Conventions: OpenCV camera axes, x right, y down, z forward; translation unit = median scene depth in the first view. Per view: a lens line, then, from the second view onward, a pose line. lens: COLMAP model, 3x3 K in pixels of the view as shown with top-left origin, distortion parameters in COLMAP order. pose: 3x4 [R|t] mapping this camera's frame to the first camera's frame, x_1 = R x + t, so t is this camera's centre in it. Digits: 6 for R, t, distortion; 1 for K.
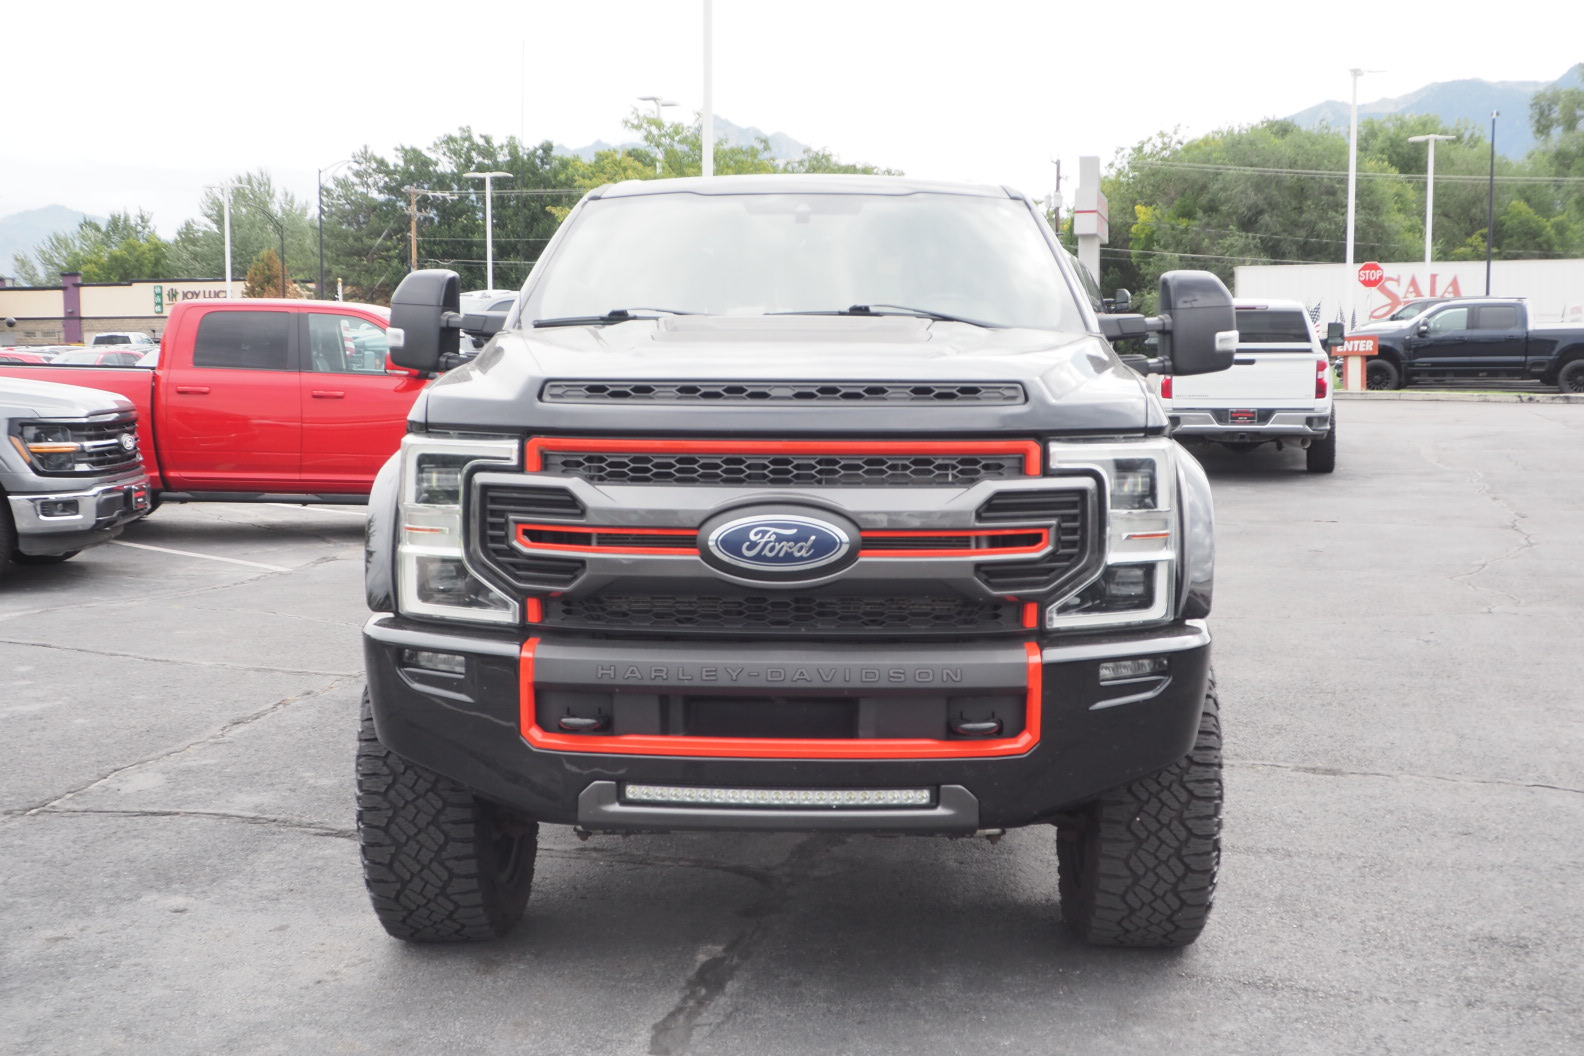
lens RADIAL K [[1870.2, 0, 792.0], [0, 1870.2, 528.0], [0, 0, 1]] dist [0.002202, -0.025747]
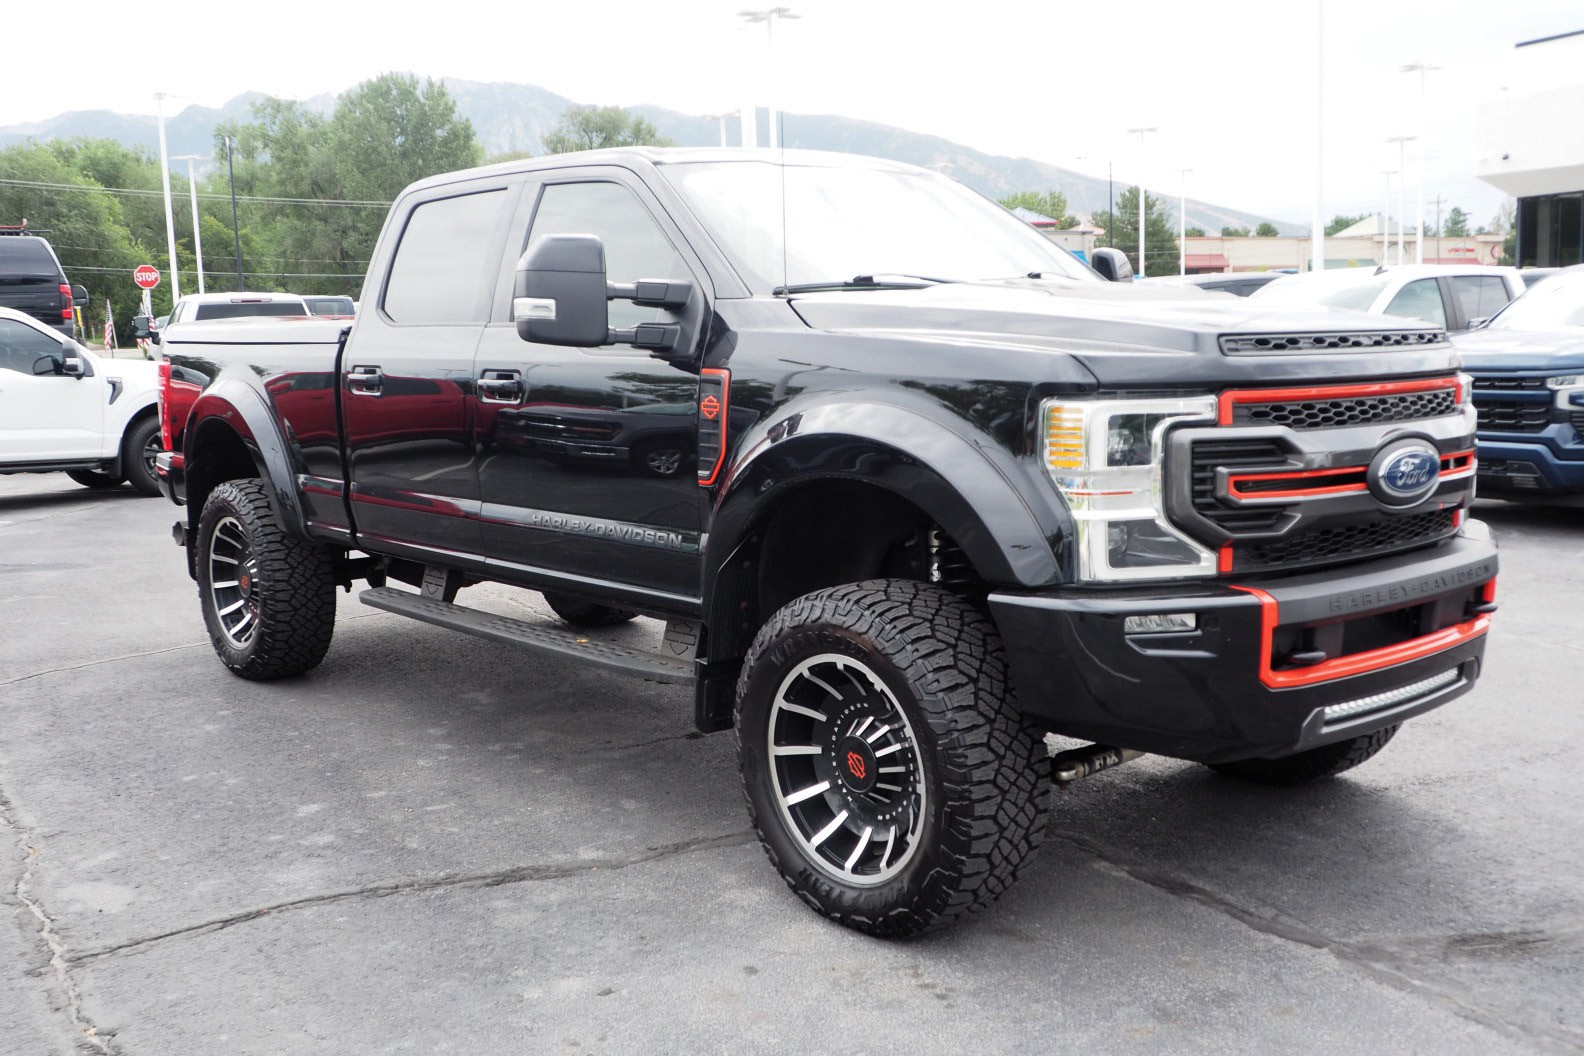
lens RADIAL K [[1563.1, 0, 792.0], [0, 1563.1, 528.0], [0, 0, 1]] dist [-0.016254, 0.013878]
pose [[0.734117, -0.103859, 0.671034, -0.826828], [0.087959, 0.994452, 0.057688, -0.040810], [-0.673302, 0.016674, 0.739179, 0.489545]]
